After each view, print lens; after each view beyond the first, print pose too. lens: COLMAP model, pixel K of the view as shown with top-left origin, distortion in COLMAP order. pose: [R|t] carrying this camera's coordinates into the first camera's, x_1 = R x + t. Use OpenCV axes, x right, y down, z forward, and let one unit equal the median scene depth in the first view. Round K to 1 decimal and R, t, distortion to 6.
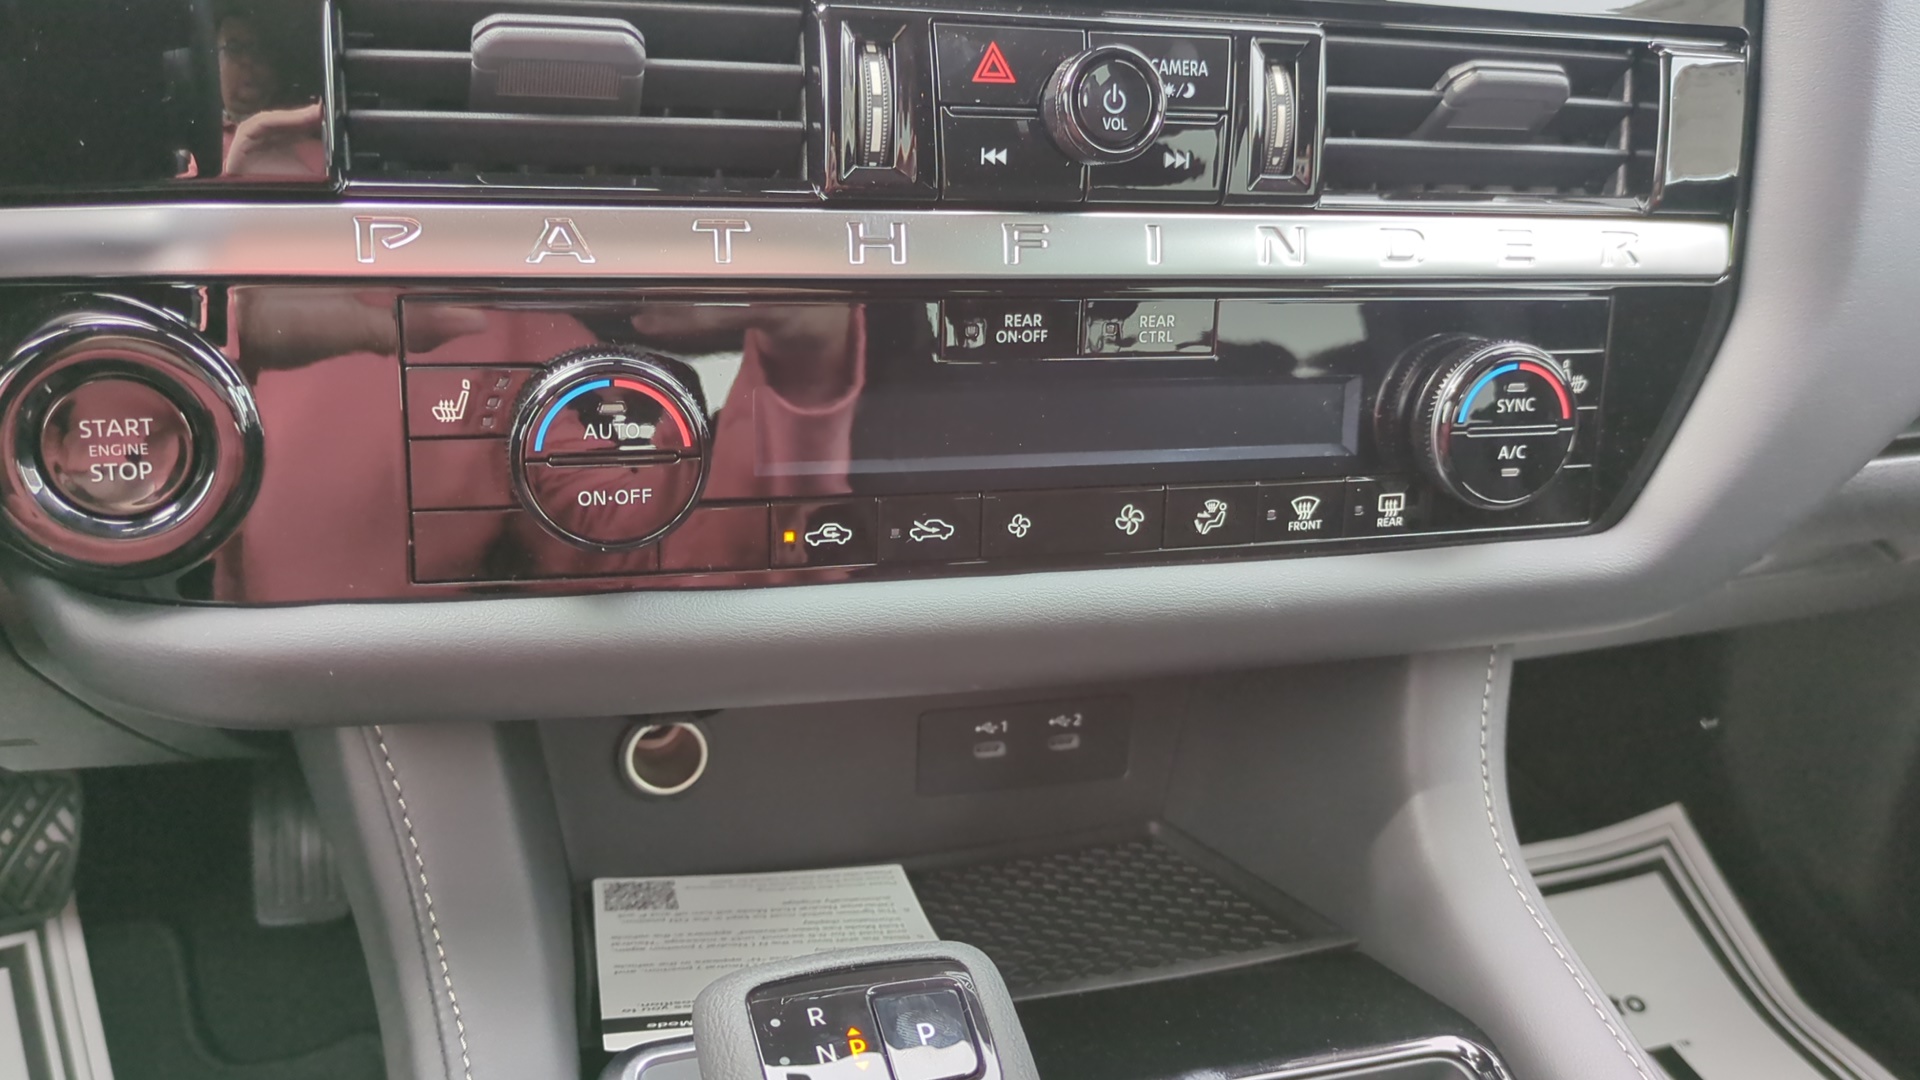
lens RADIAL K [[1612.6, 0, 958.6], [0, 1612.6, 523.3], [0, 0, 1]] dist [0.050654, -0.087234]
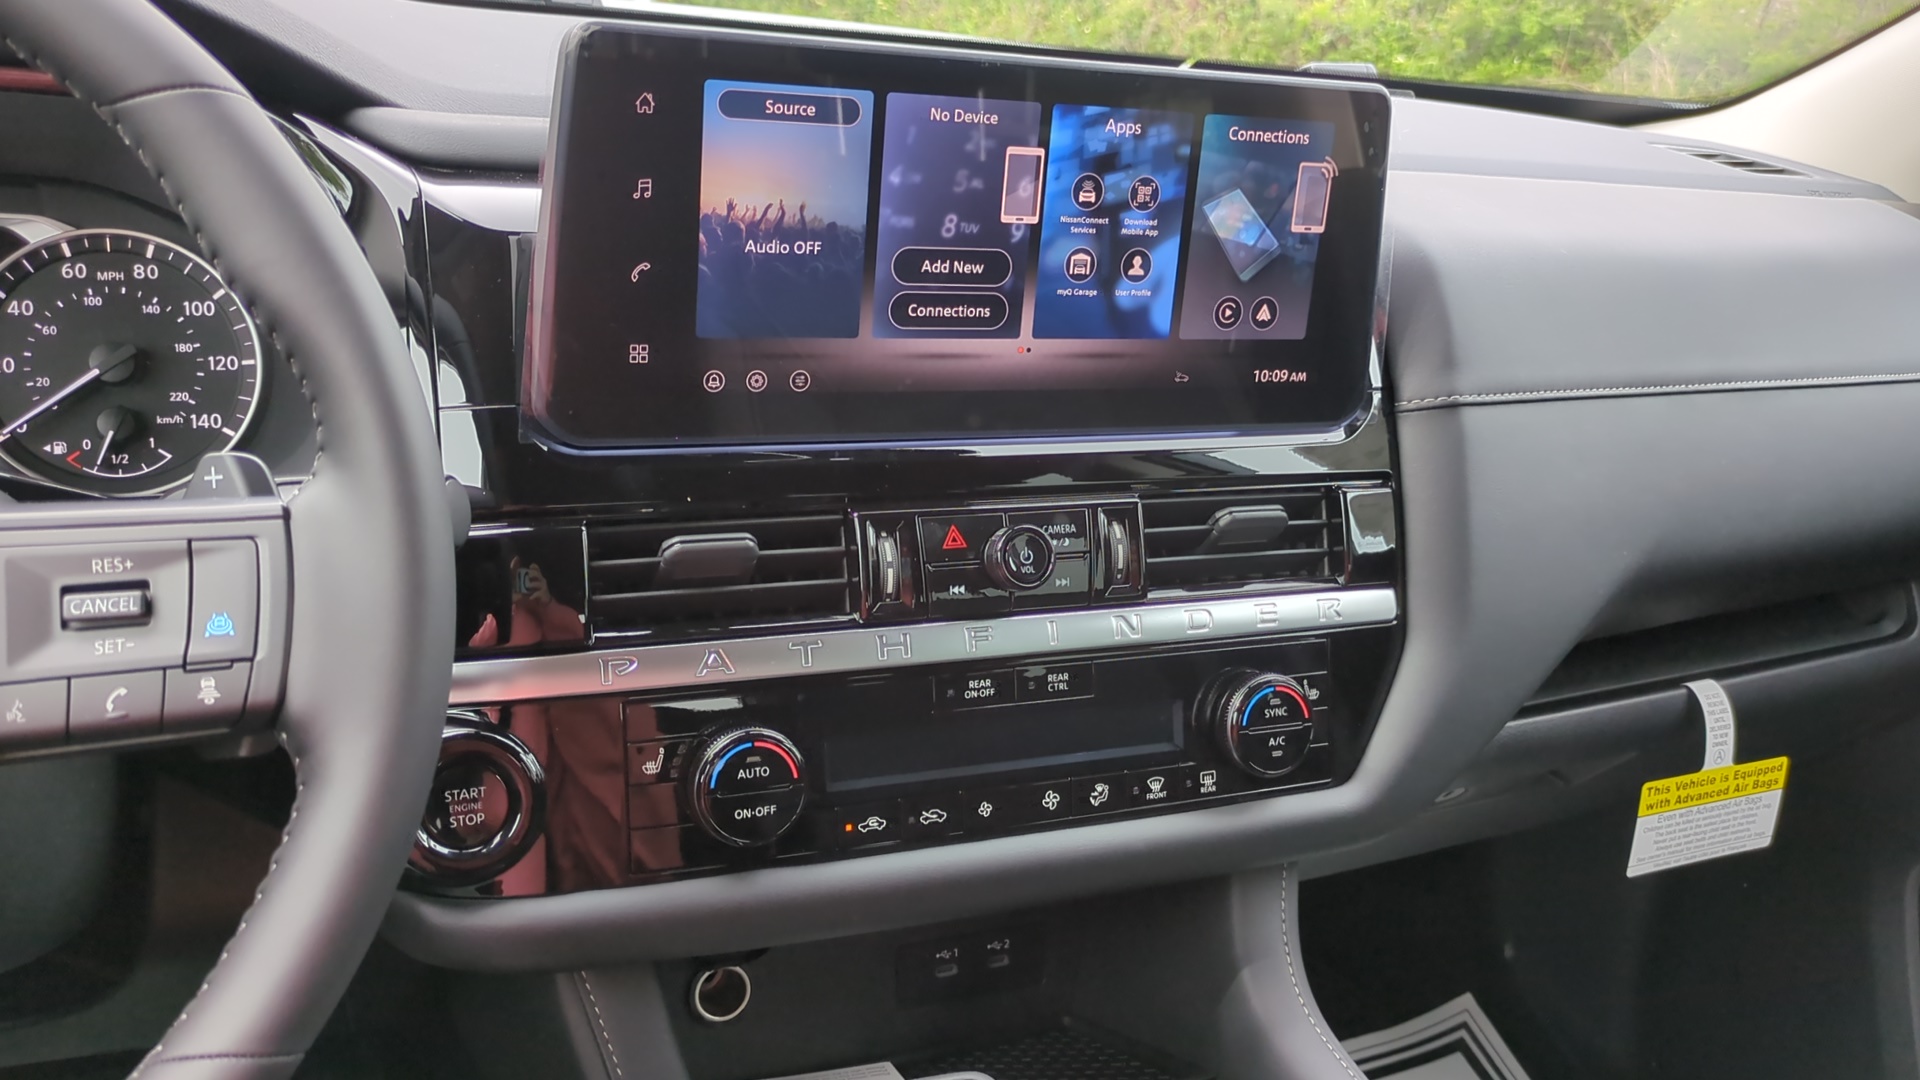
lens RADIAL K [[1612.6, 0, 955.6], [0, 1612.6, 532.1], [0, 0, 1]] dist [0.050654, -0.087234]
pose [[0.992627, -0.056264, 0.107359, -0.141824], [0.072299, 0.985754, -0.151863, -0.027420], [-0.097285, 0.158505, 0.982554, -0.599455]]
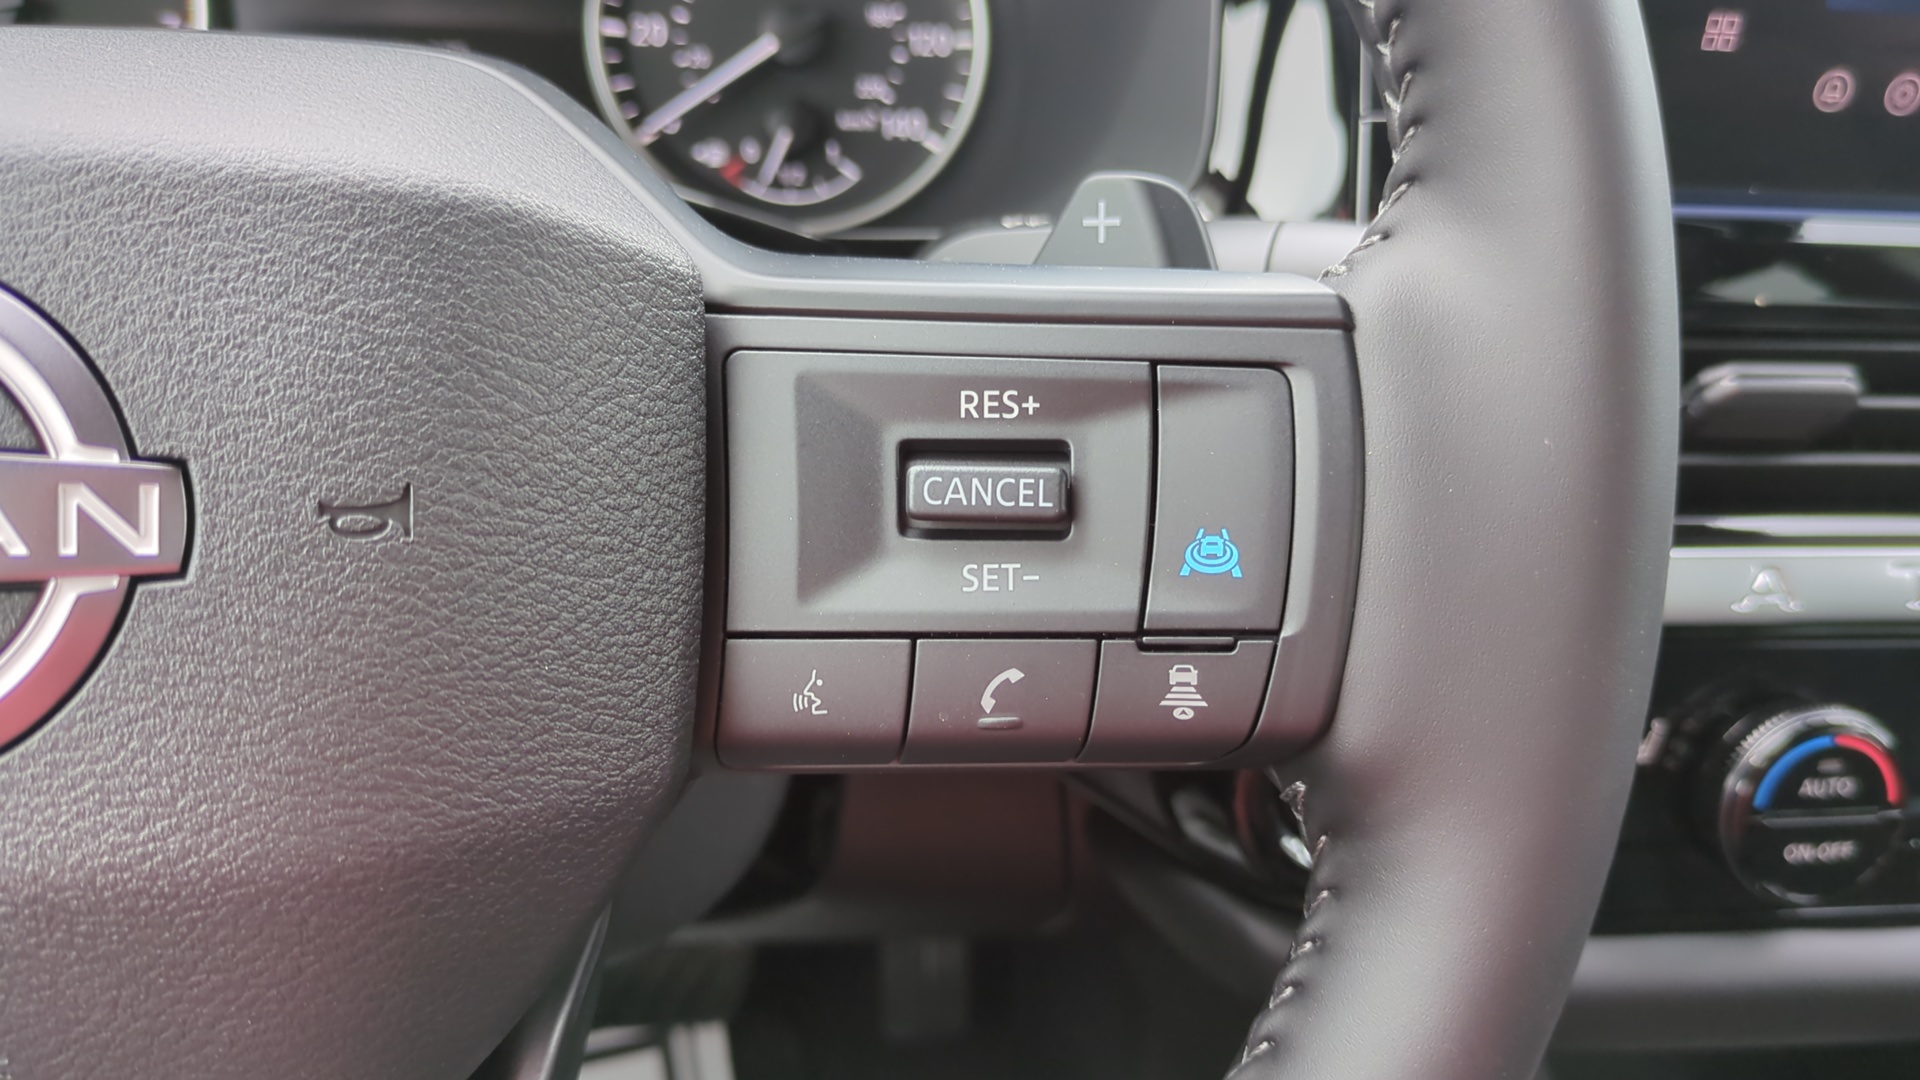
lens RADIAL K [[1612.6, 0, 960.9], [0, 1612.6, 535.6], [0, 0, 1]] dist [0.050654, -0.087234]
pose [[0.985438, 0.038859, -0.165536, -0.475994], [-0.039637, 0.999213, -0.001393, -0.154947], [0.165352, 0.007934, 0.986203, -0.041372]]
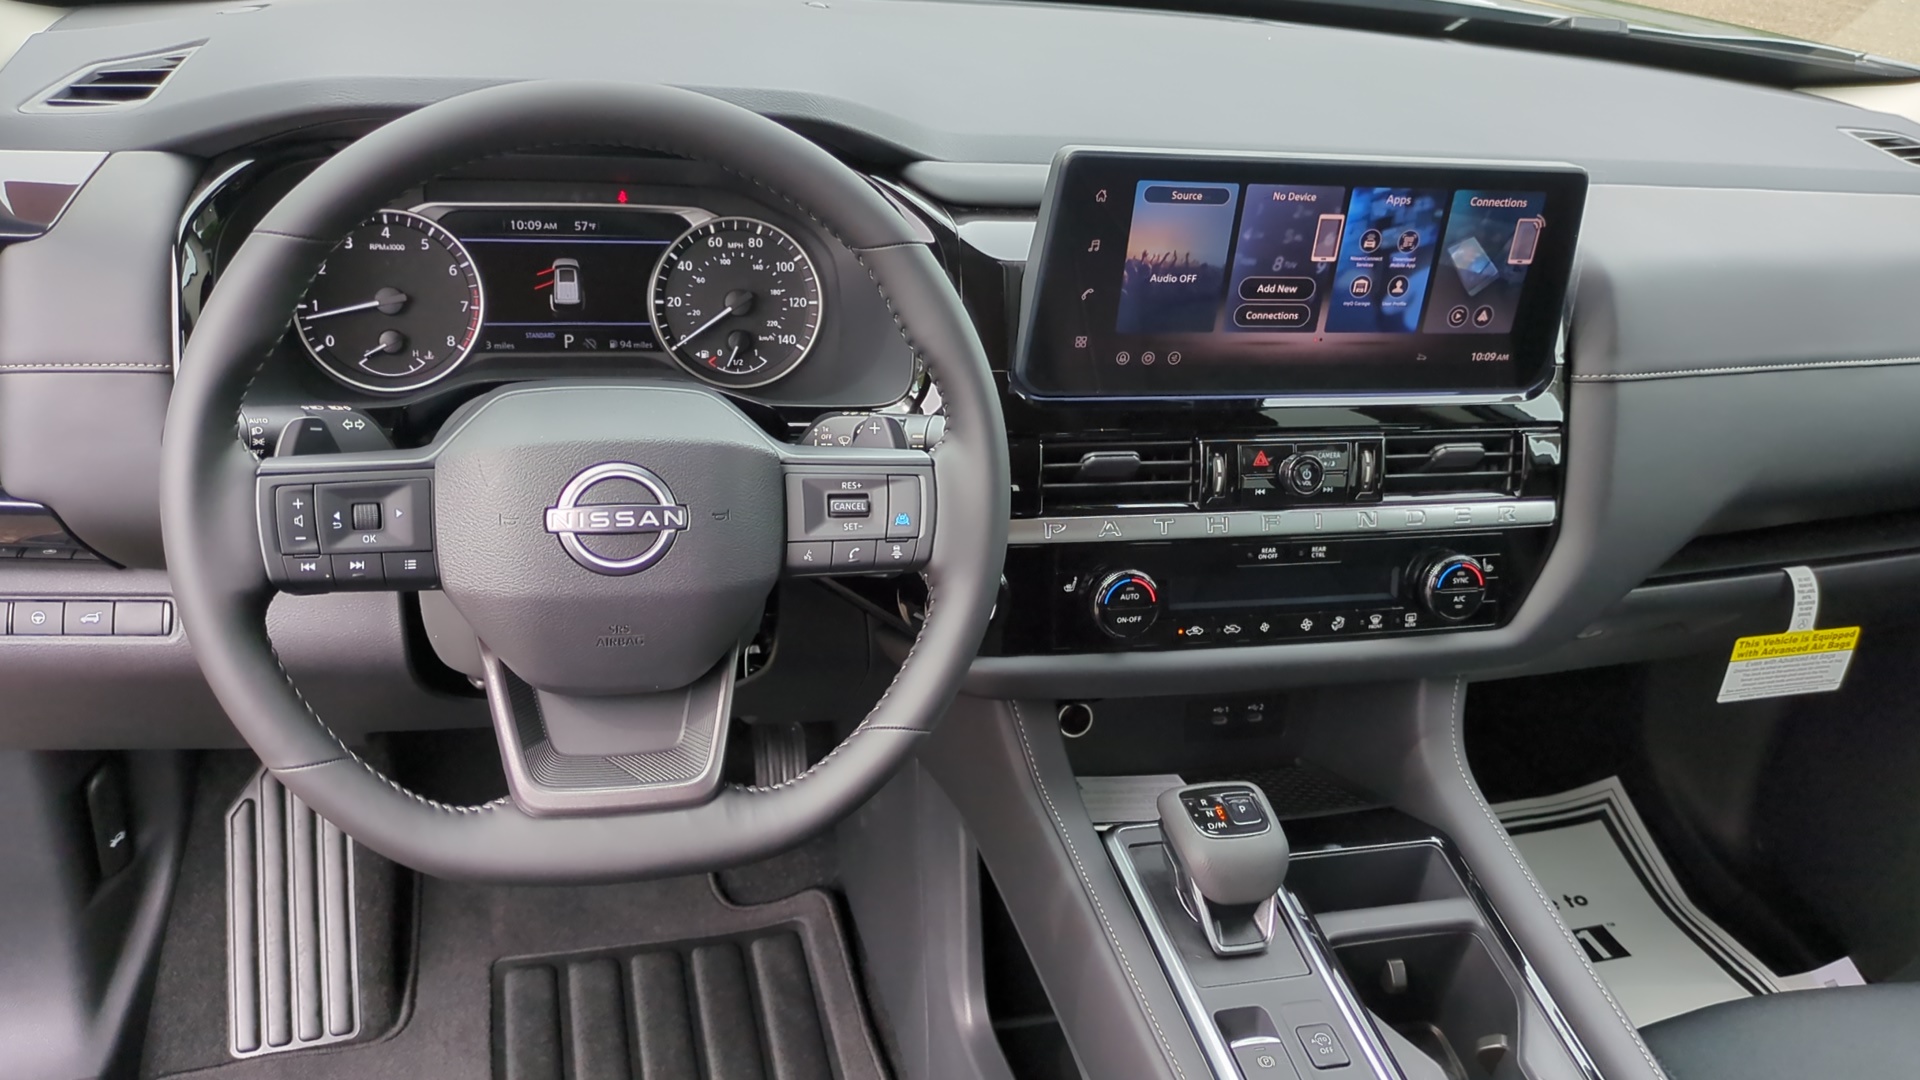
lens RADIAL K [[1612.6, 0, 968.7], [0, 1612.6, 533.7], [0, 0, 1]] dist [0.050654, -0.087234]
pose [[0.999521, 0.011213, -0.028839, -0.345175], [-0.011169, 0.999936, 0.001685, -0.140034], [0.028856, -0.001362, 0.999583, -1.523643]]
